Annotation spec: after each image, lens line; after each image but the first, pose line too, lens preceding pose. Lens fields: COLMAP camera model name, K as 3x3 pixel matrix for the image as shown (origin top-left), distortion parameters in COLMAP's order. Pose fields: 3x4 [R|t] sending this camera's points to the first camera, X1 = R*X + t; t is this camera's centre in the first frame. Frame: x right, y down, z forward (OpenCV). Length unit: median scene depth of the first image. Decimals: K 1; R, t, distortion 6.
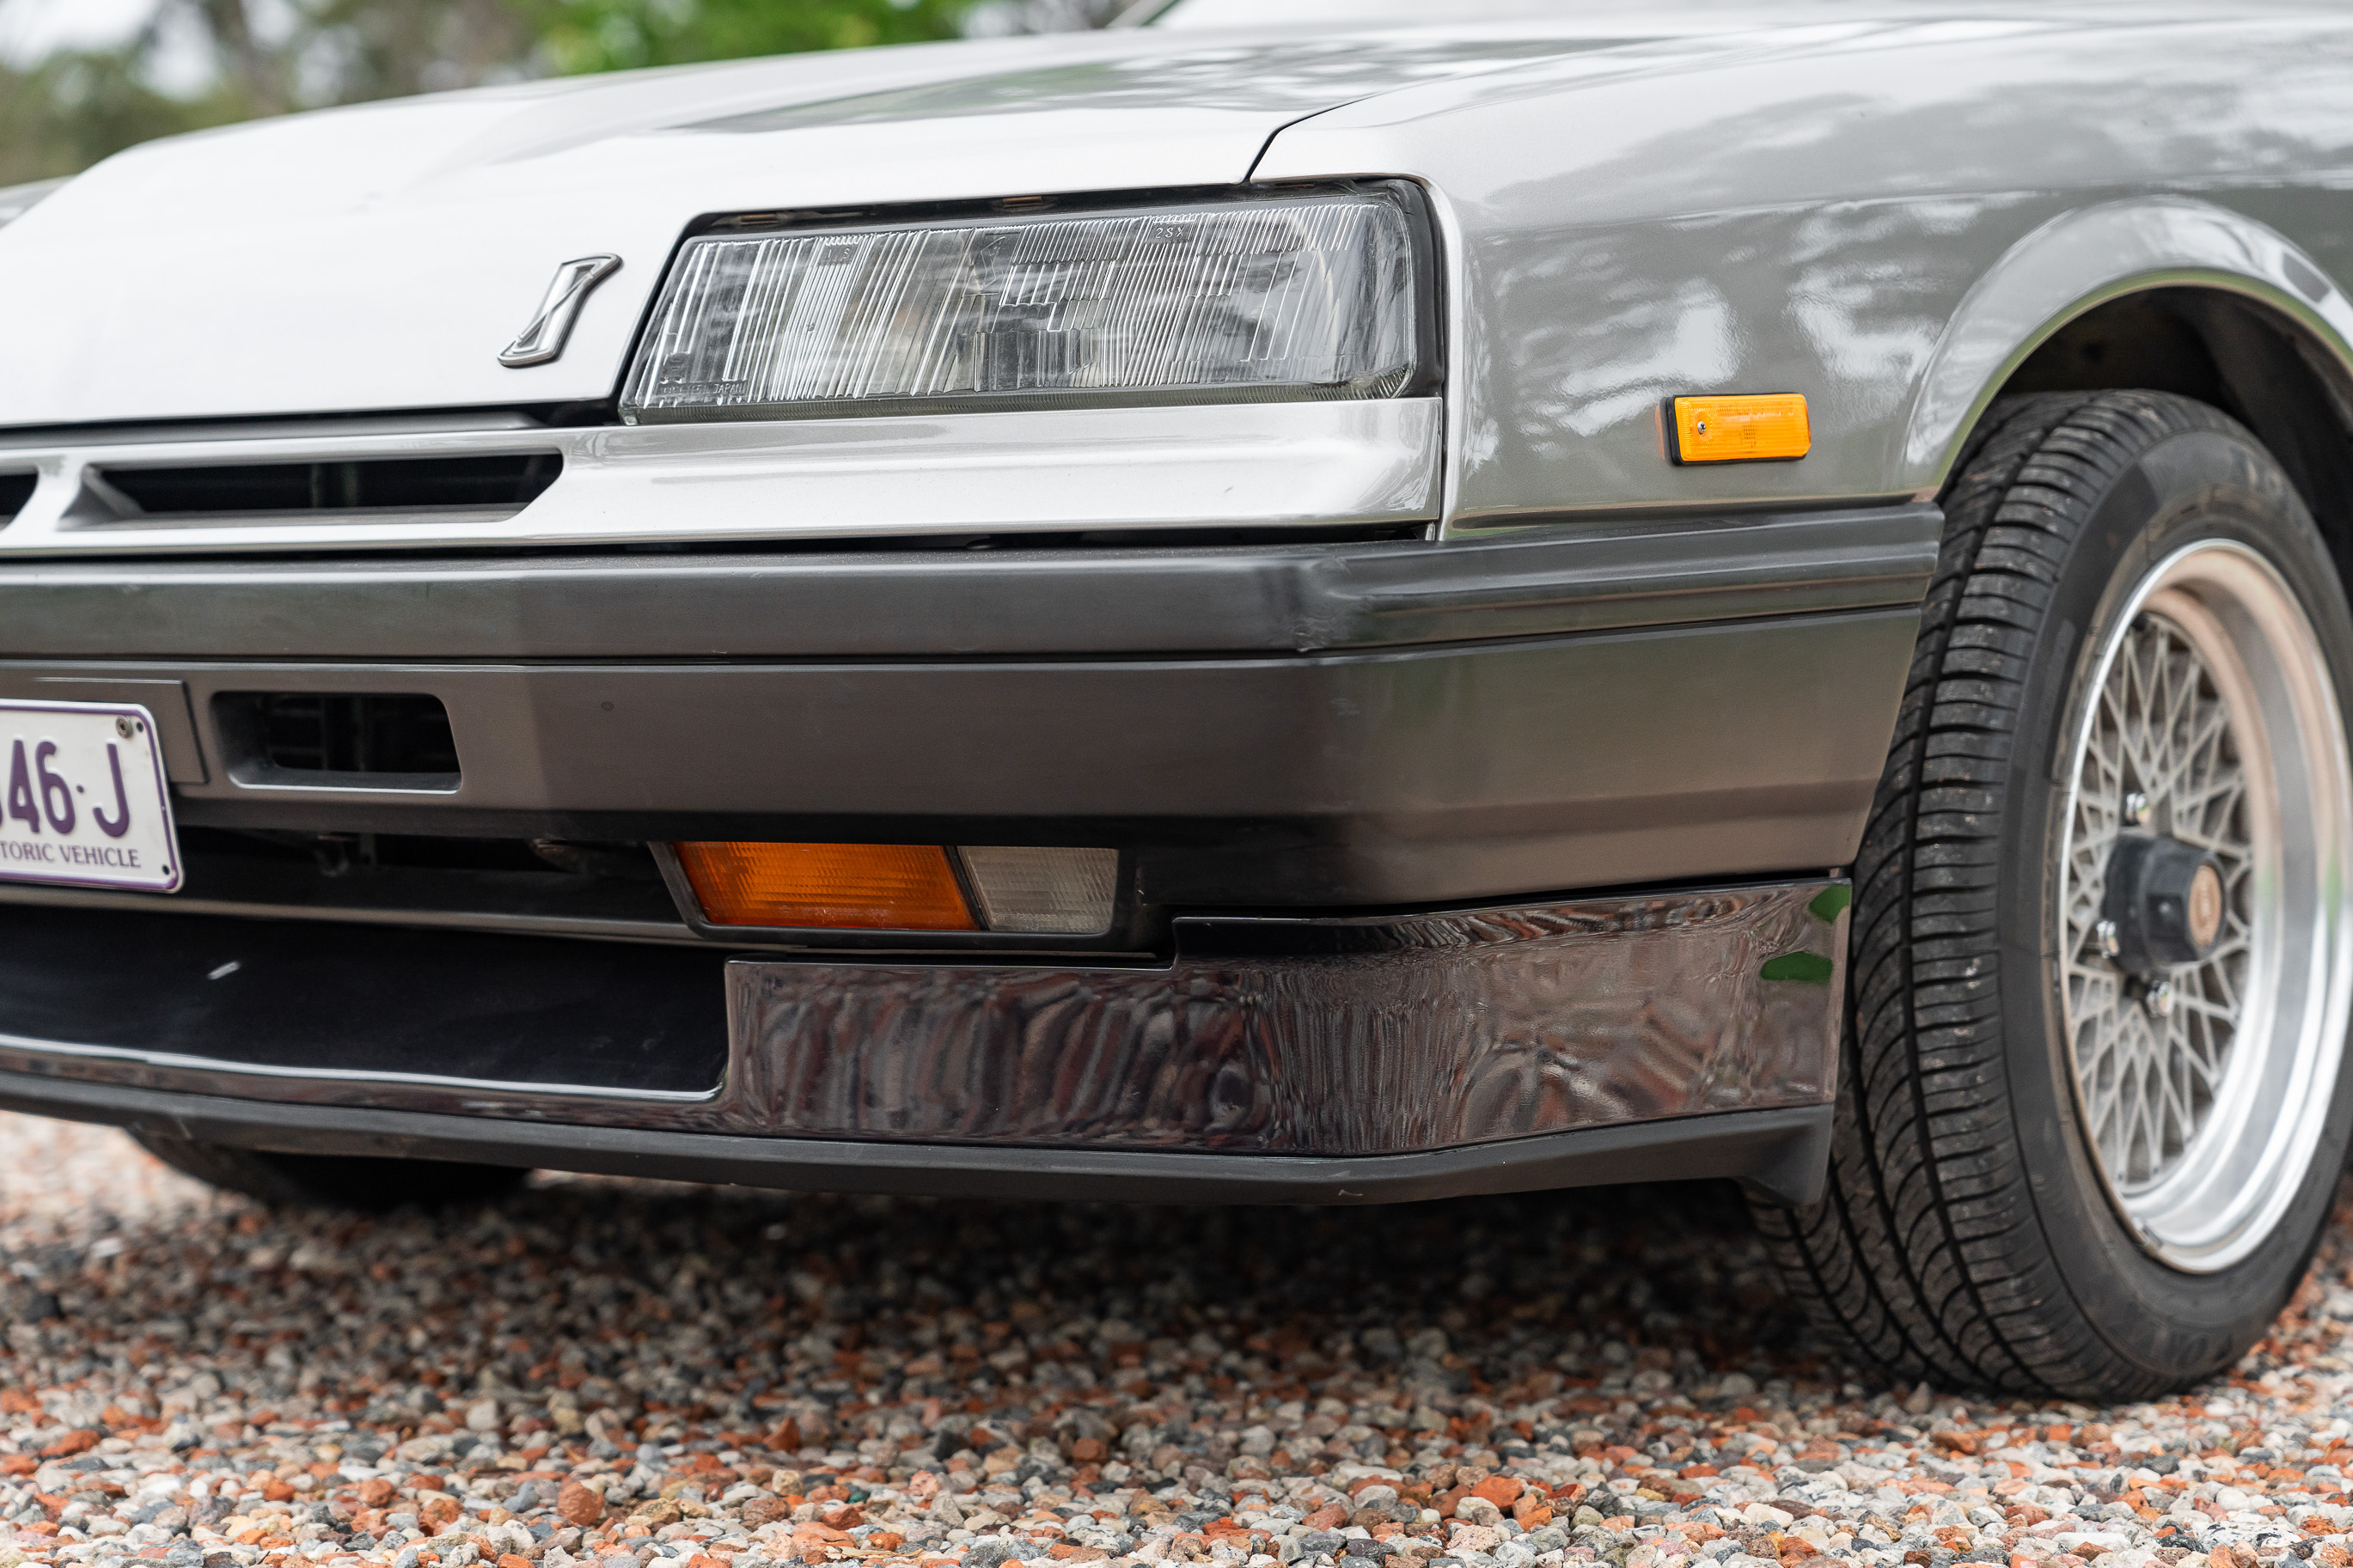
lens RADIAL K [[4506.8, 0, 1176.3], [0, 4506.8, 786.3], [0, 0, 1]] dist [0.008926, -0.089806]
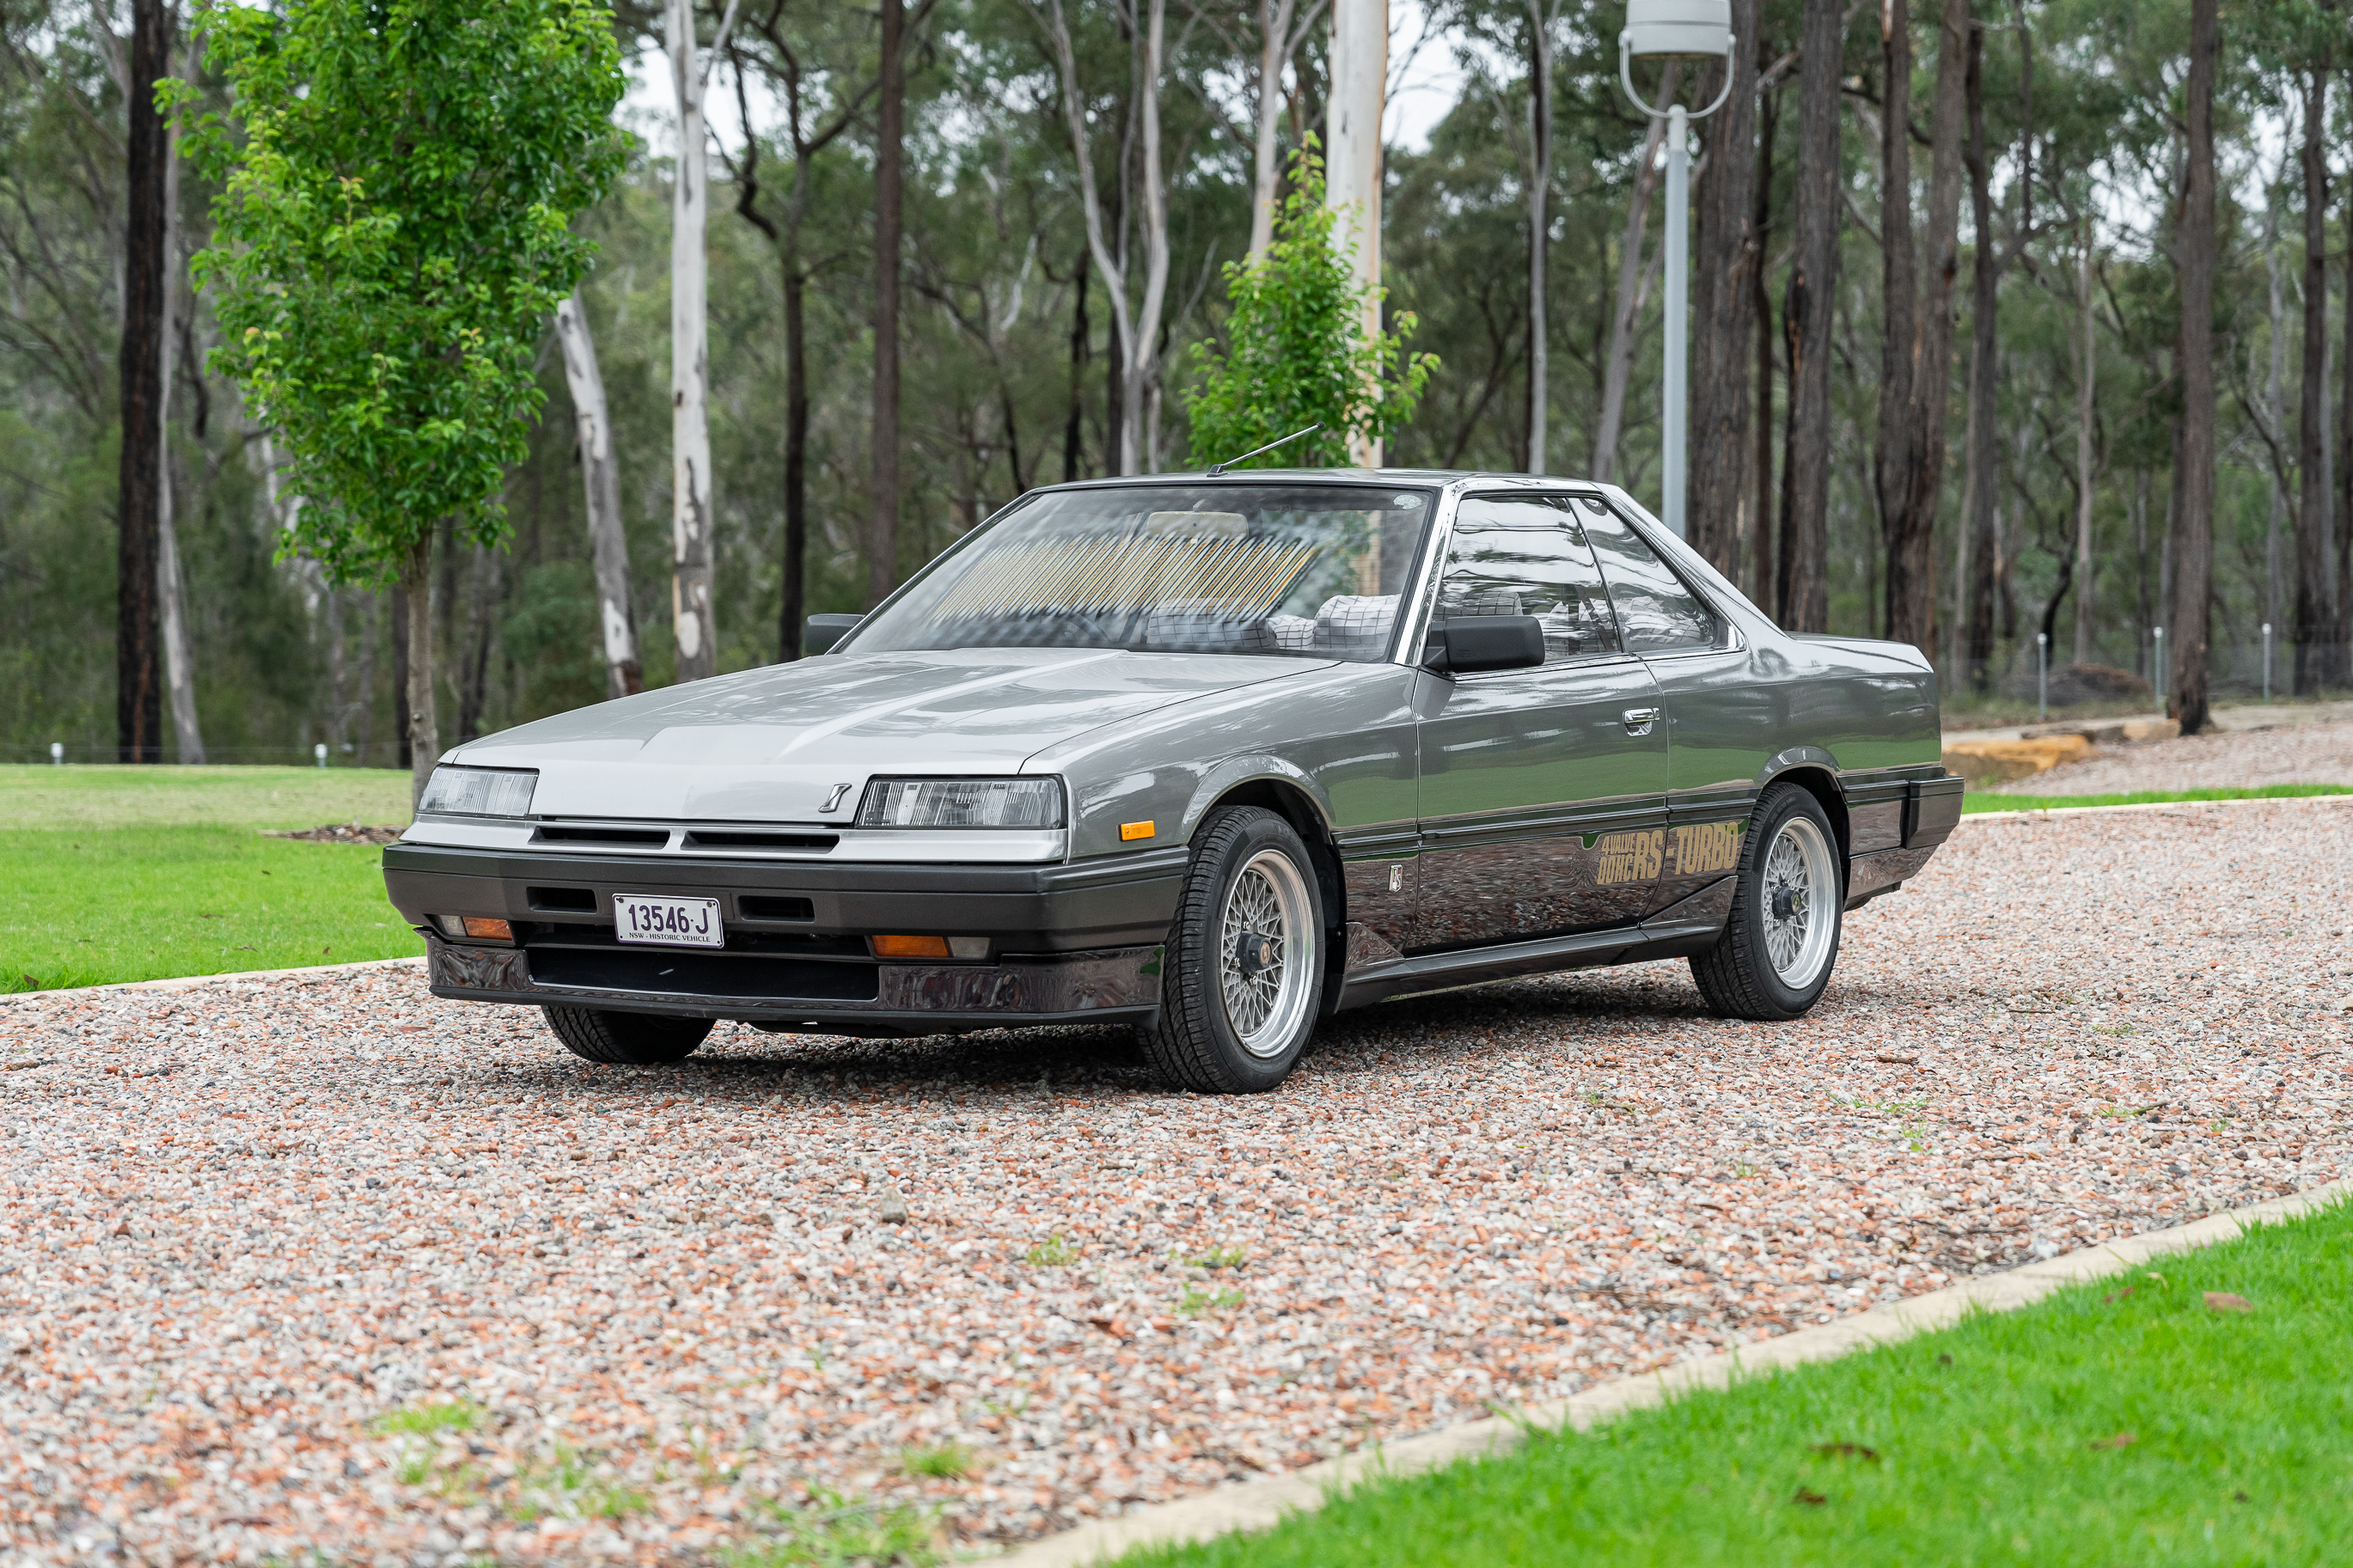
lens RADIAL K [[5026.0, 0, 1133.6], [0, 5026.0, 827.3], [0, 0, 1]] dist [0.031163, -0.138459]
pose [[0.990348, 0.005309, 0.138504, -0.484665], [-0.004906, 0.999983, -0.003249, -0.068227], [-0.138519, 0.002538, 0.990357, -3.336422]]
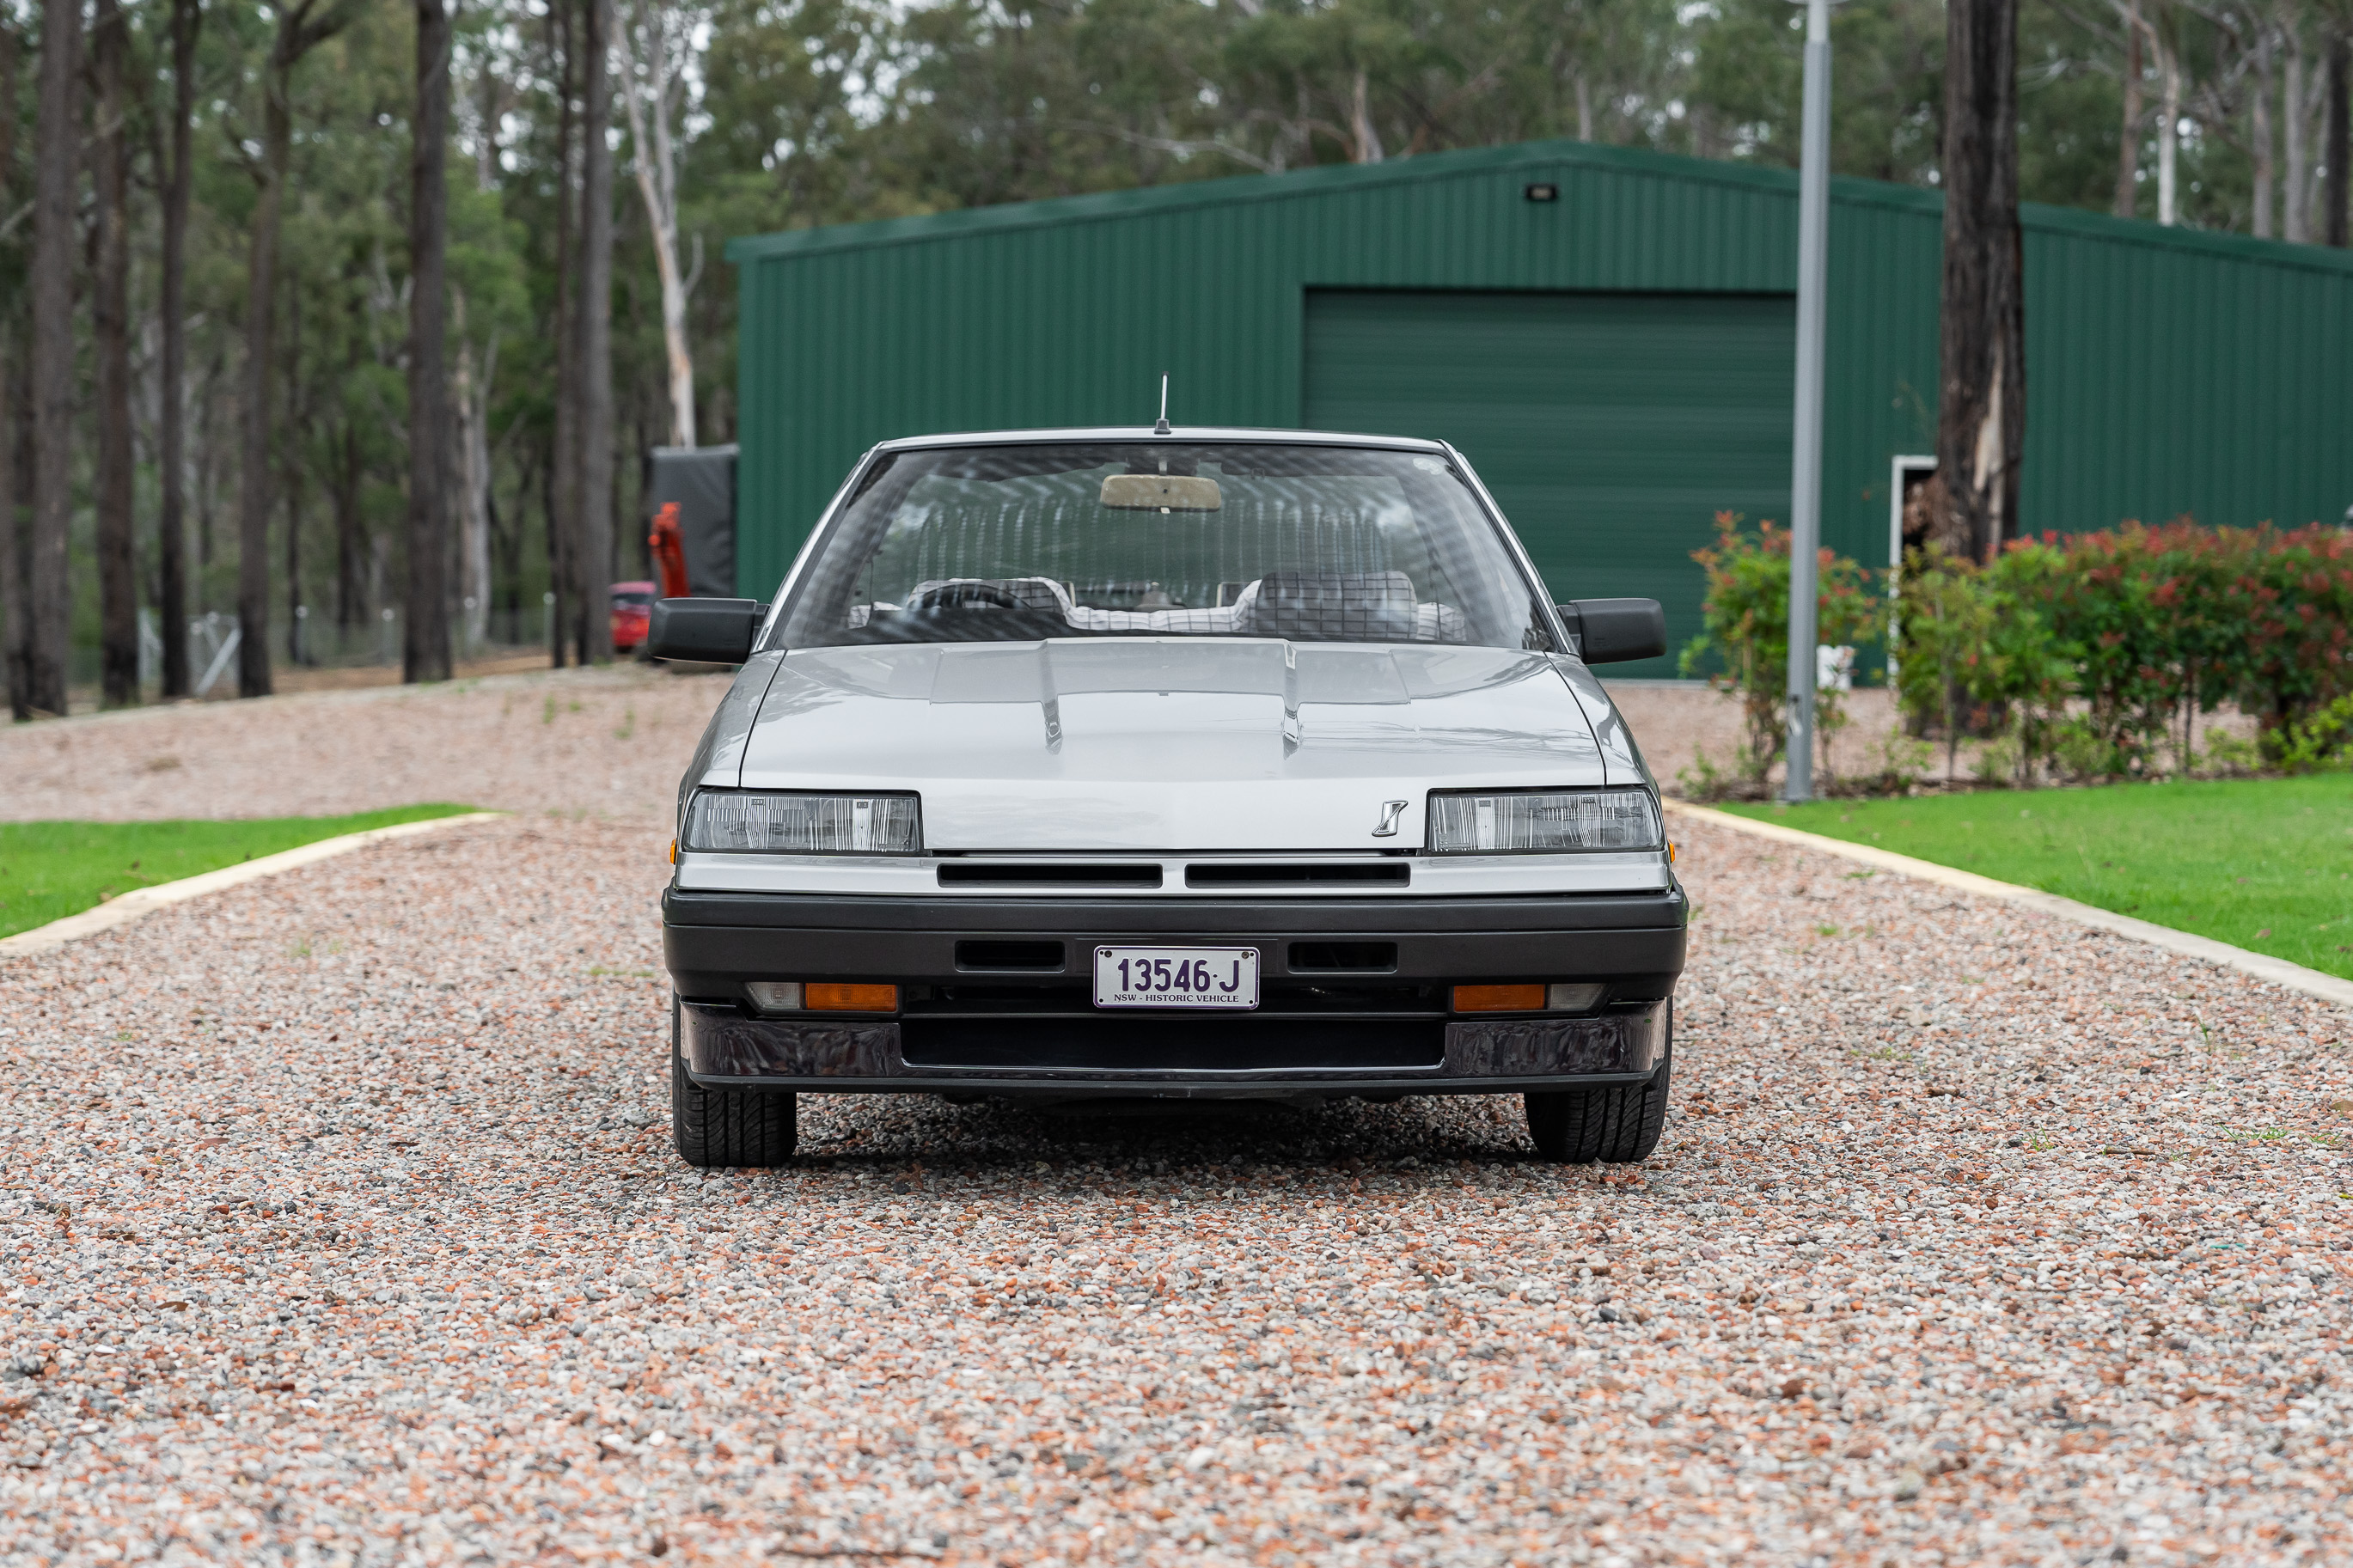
lens RADIAL K [[5026.0, 0, 1133.6], [0, 5026.0, 827.3], [0, 0, 1]] dist [0.031163, -0.138459]
pose [[0.776937, -0.012468, 0.629455, -2.502175], [0.020187, 0.999783, -0.005113, -0.085914], [-0.629255, 0.016680, 0.777020, -1.621262]]
